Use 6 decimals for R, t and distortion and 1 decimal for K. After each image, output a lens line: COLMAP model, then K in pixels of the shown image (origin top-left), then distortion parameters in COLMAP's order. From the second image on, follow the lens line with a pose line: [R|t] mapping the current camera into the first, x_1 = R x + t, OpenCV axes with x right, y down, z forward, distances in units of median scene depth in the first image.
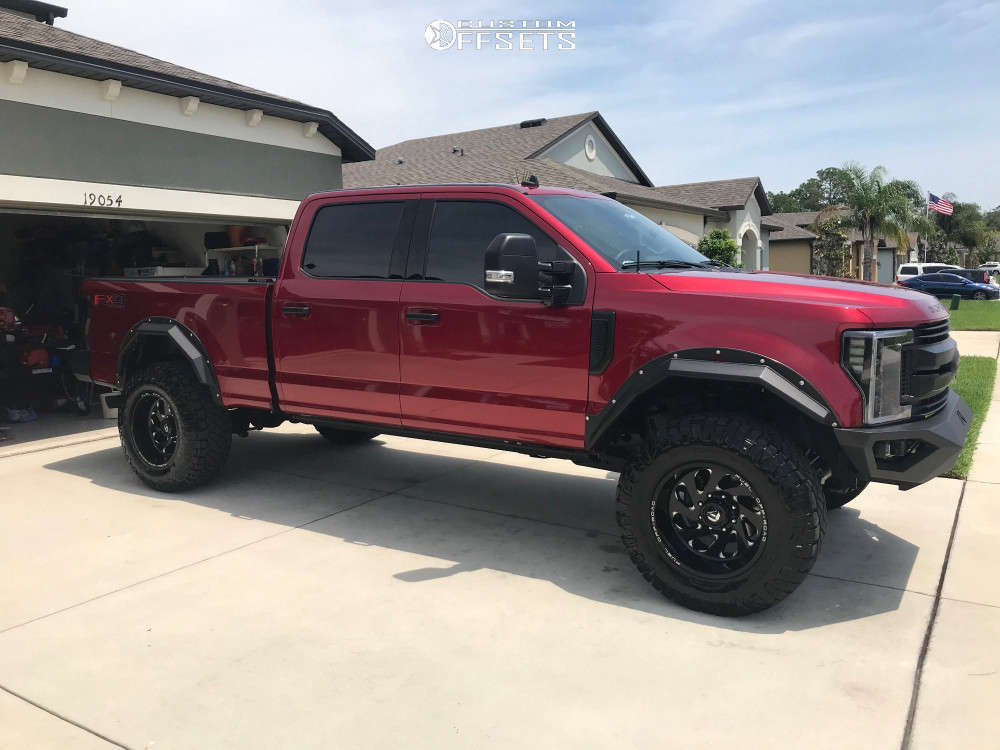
lens RADIAL K [[811.3, 0, 501.9], [0, 811.3, 377.6], [0, 0, 1]] dist [0.010992, -0.000395]
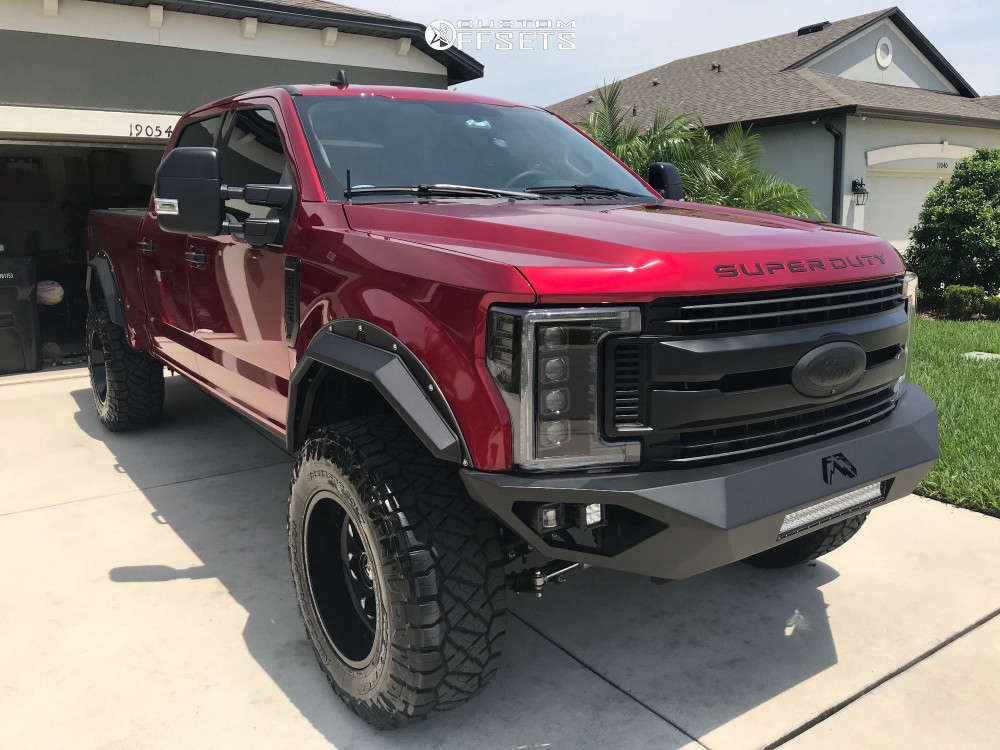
lens RADIAL K [[811.3, 0, 499.6], [0, 811.3, 373.3], [0, 0, 1]] dist [0.010992, -0.000395]
pose [[0.921947, 0.079161, -0.379141, 0.308949], [-0.050779, 0.995146, 0.084299, -0.027641], [0.383974, -0.058466, 0.921491, 0.225791]]
